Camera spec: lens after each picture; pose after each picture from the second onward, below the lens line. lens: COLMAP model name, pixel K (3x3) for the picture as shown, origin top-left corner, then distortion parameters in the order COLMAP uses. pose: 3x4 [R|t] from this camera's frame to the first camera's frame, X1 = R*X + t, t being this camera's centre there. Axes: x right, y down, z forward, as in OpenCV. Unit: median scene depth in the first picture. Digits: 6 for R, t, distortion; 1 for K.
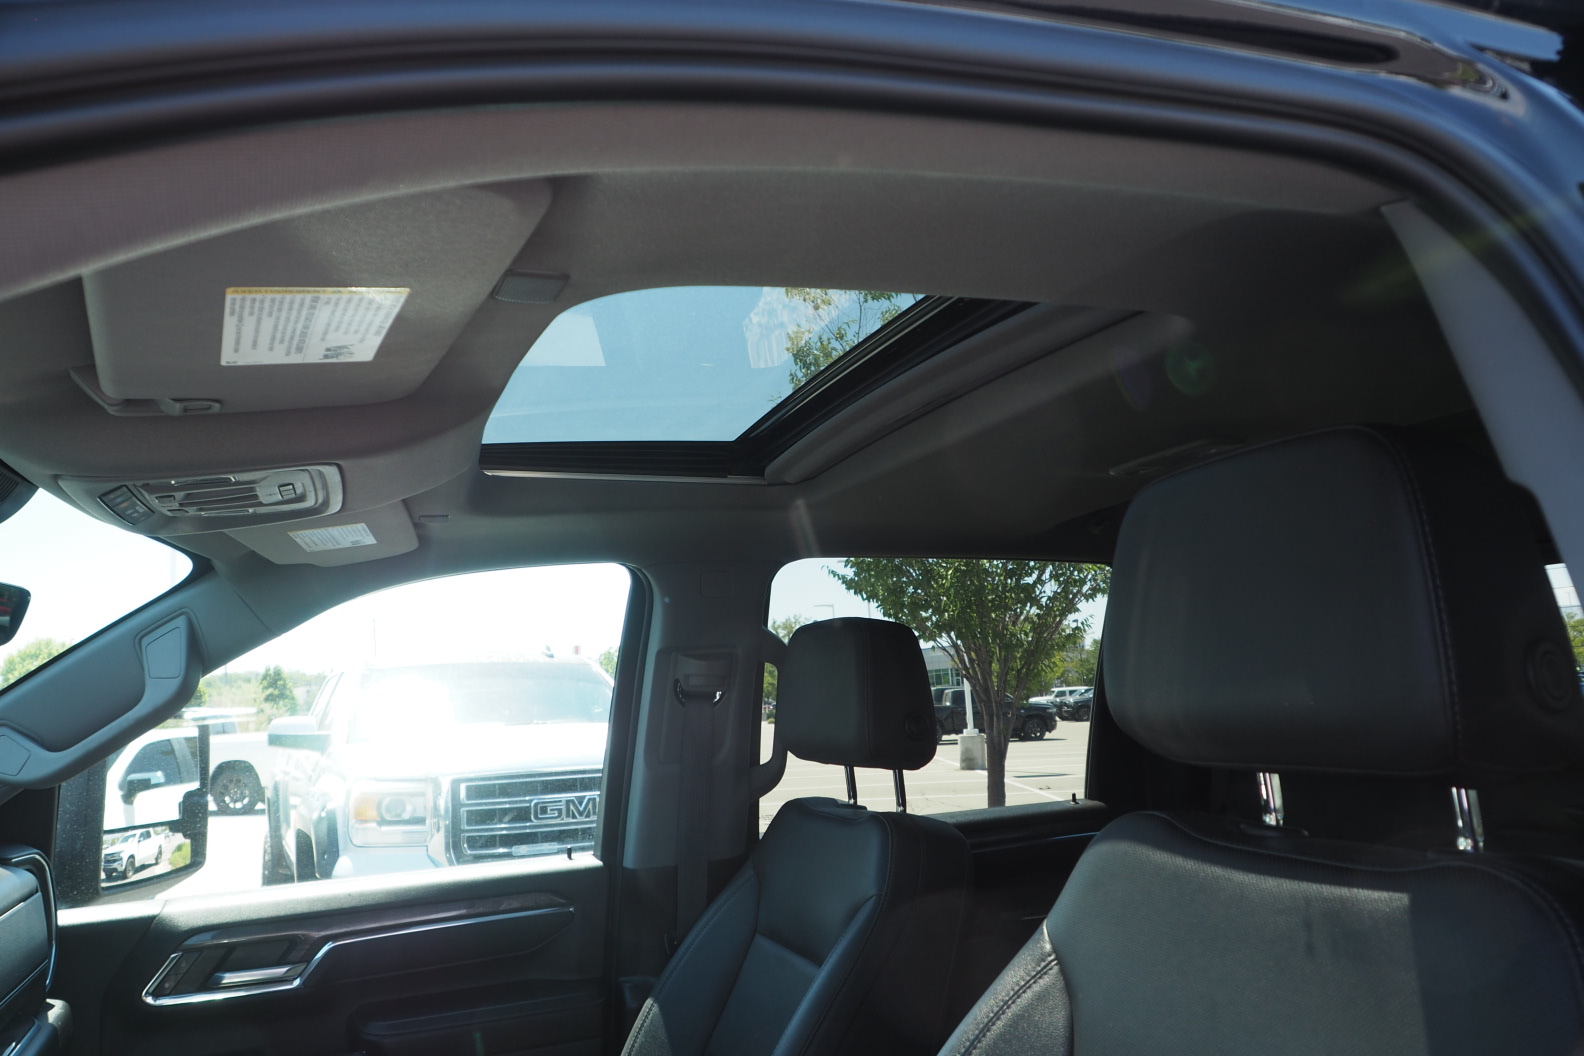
lens RADIAL K [[1158.5, 0, 783.3], [0, 1158.5, 528.5], [0, 0, 1]] dist [-0.005752, 0.002330]
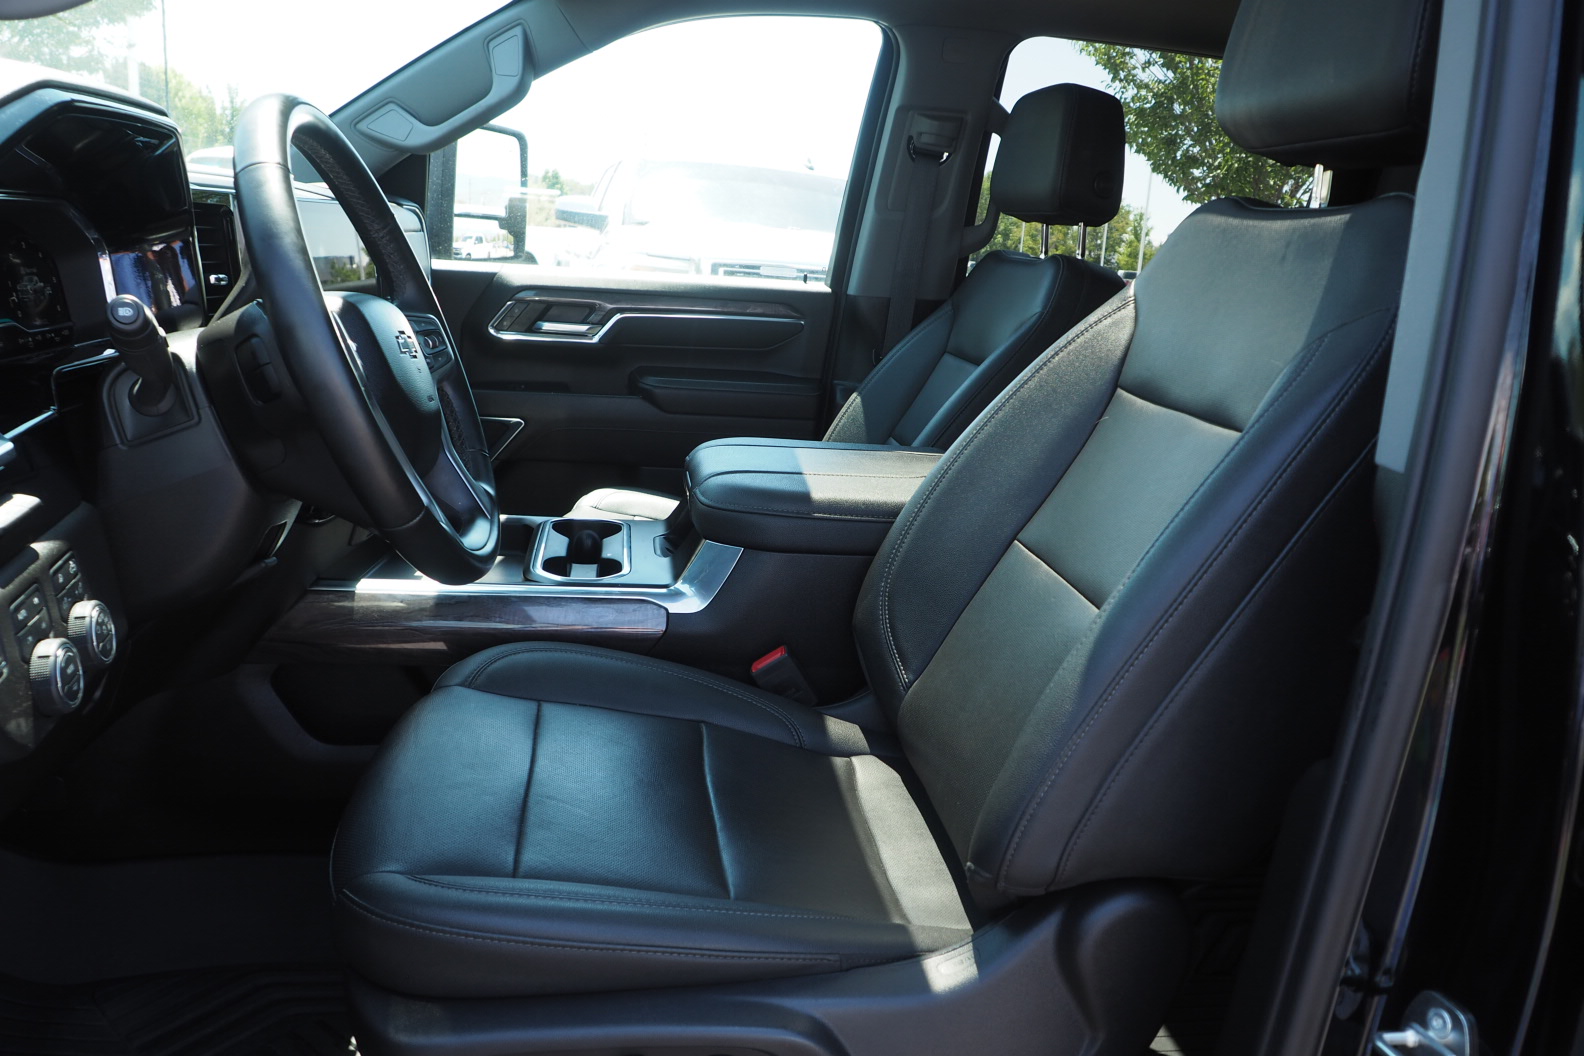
lens RADIAL K [[1158.5, 0, 783.3], [0, 1158.5, 528.5], [0, 0, 1]] dist [-0.005752, 0.002330]
pose [[0.968782, 0.171226, -0.179287, 0.060125], [-0.092738, 0.920966, 0.378446, 0.067247], [0.229917, -0.350004, 0.908094, -0.217961]]
